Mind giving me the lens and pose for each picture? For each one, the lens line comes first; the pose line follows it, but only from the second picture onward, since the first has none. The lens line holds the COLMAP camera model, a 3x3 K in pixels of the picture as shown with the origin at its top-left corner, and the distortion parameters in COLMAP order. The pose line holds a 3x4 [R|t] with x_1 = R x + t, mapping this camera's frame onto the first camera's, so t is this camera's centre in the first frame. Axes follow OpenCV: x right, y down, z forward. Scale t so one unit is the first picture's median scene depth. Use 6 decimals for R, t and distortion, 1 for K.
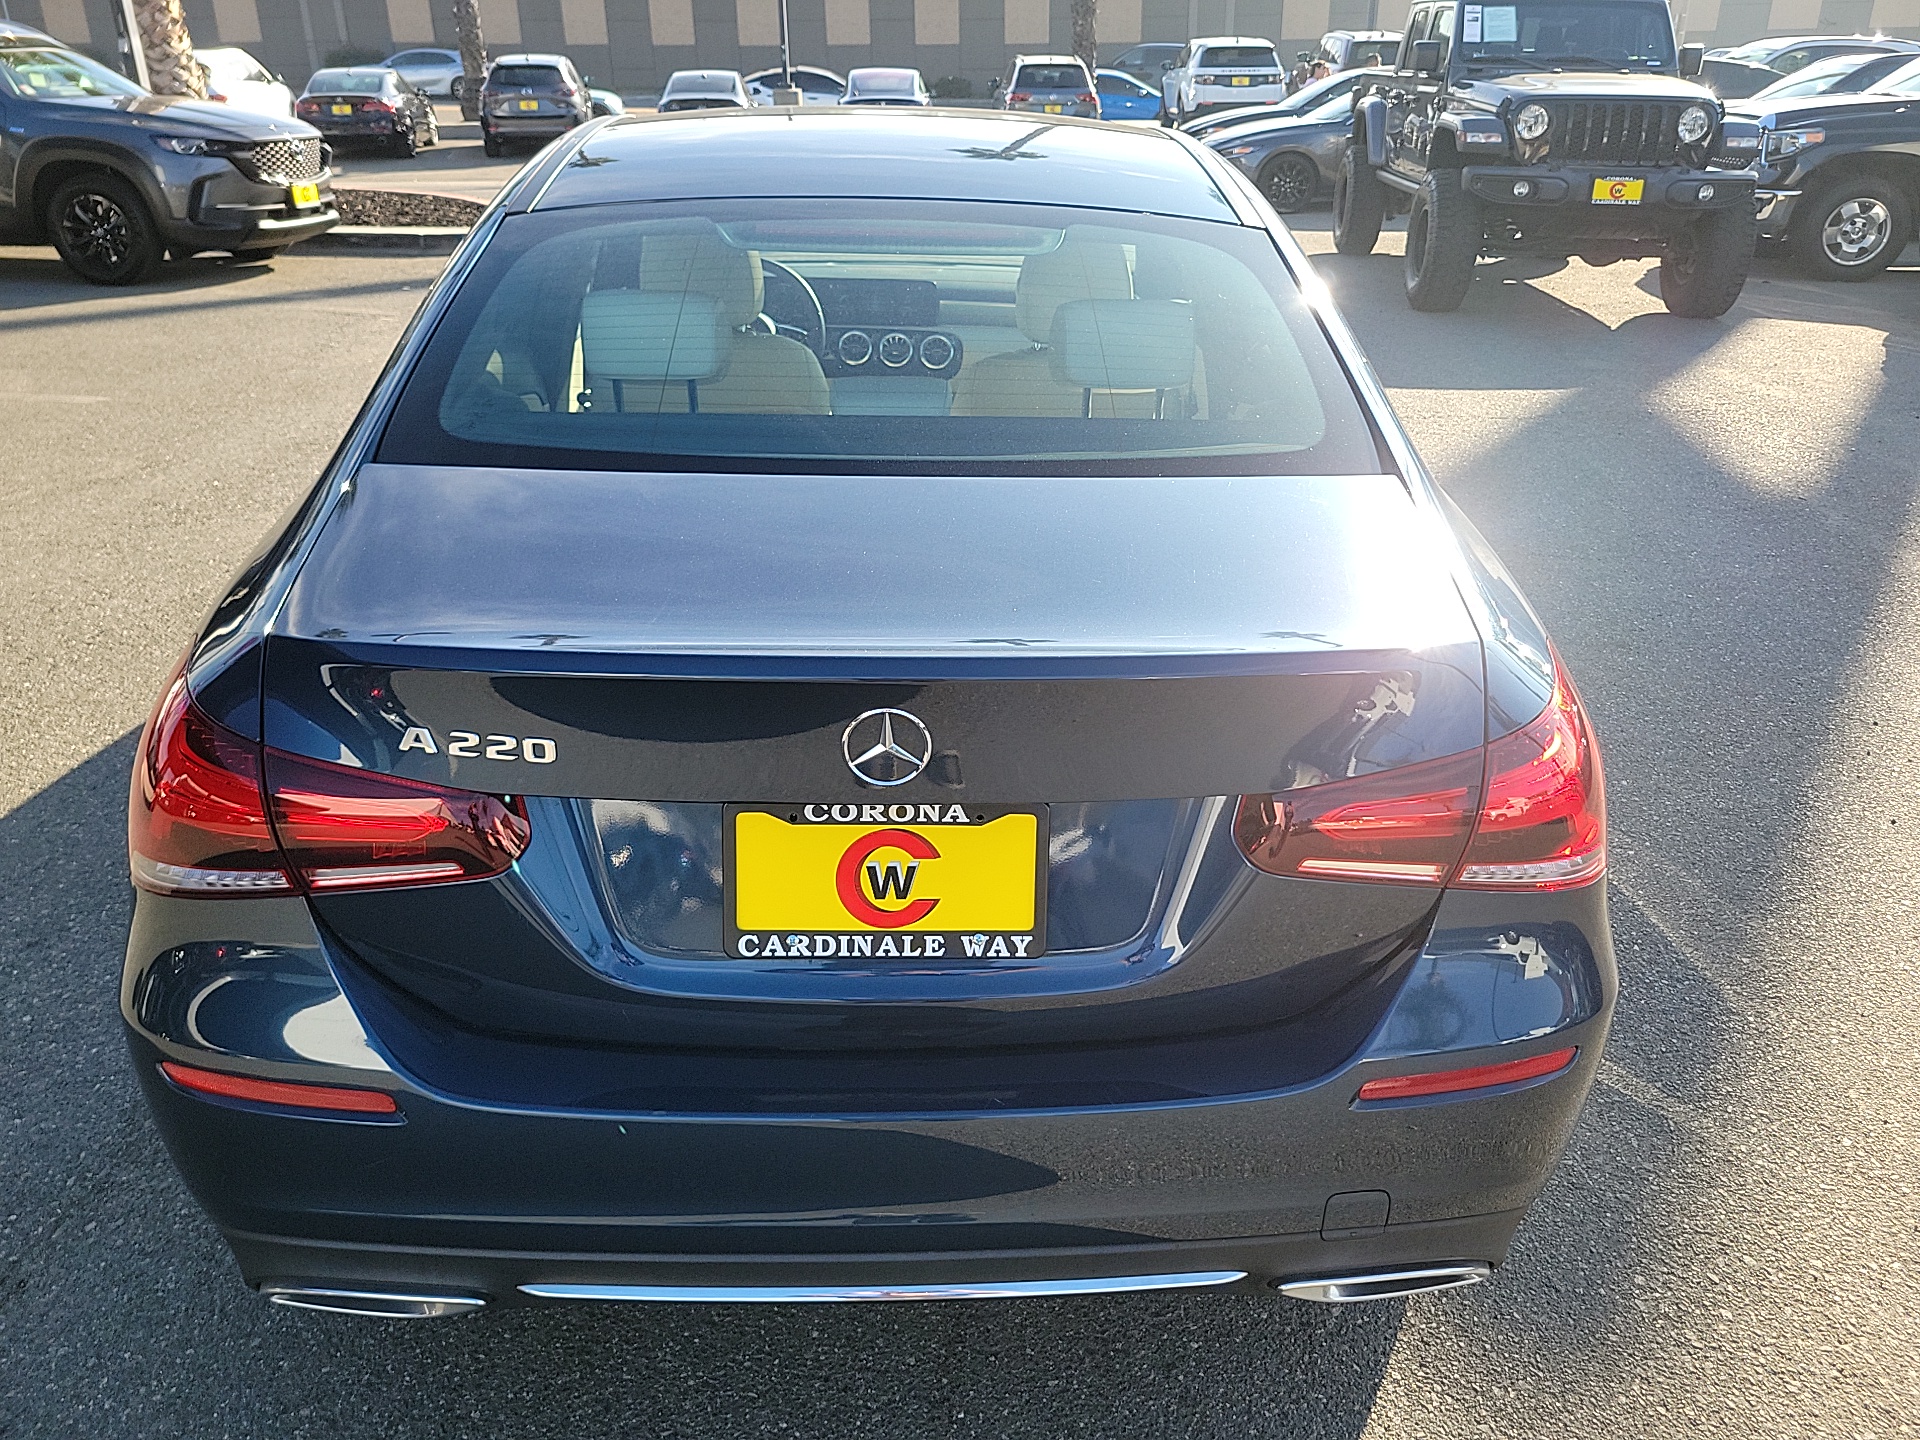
lens RADIAL K [[1527.5, 0, 966.8], [0, 1527.5, 709.4], [0, 0, 1]] dist [0.038962, -0.024563]
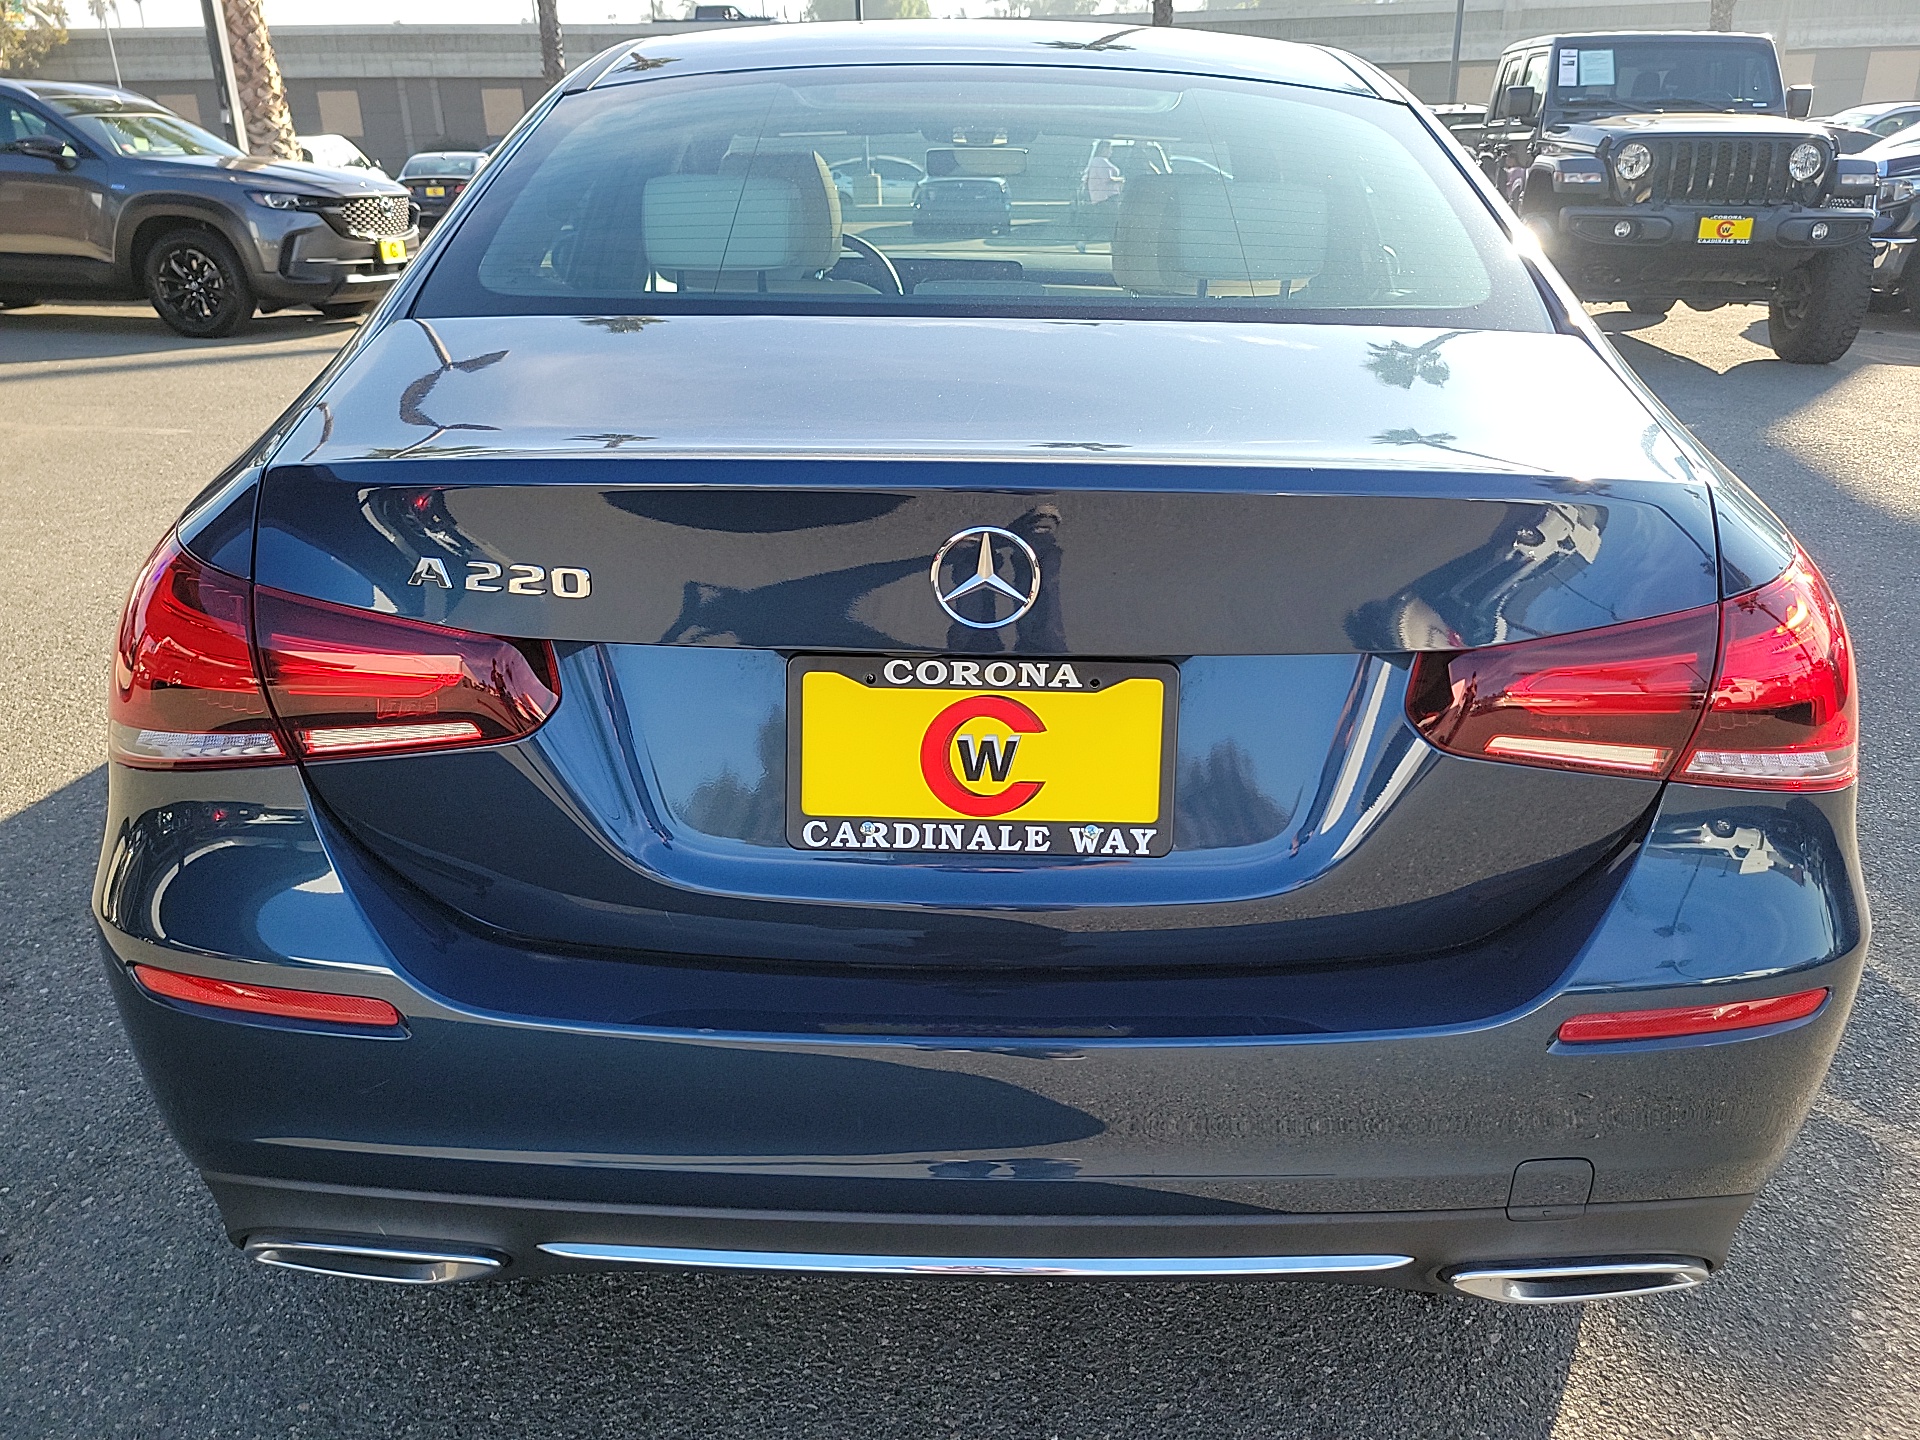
lens RADIAL K [[1527.5, 0, 954.0], [0, 1527.5, 732.1], [0, 0, 1]] dist [0.038962, -0.024563]
pose [[0.998507, 0.010146, -0.053677, -0.017145], [-0.012209, 0.999194, -0.038247, 0.098063], [0.053246, 0.038845, 0.997826, 0.127377]]
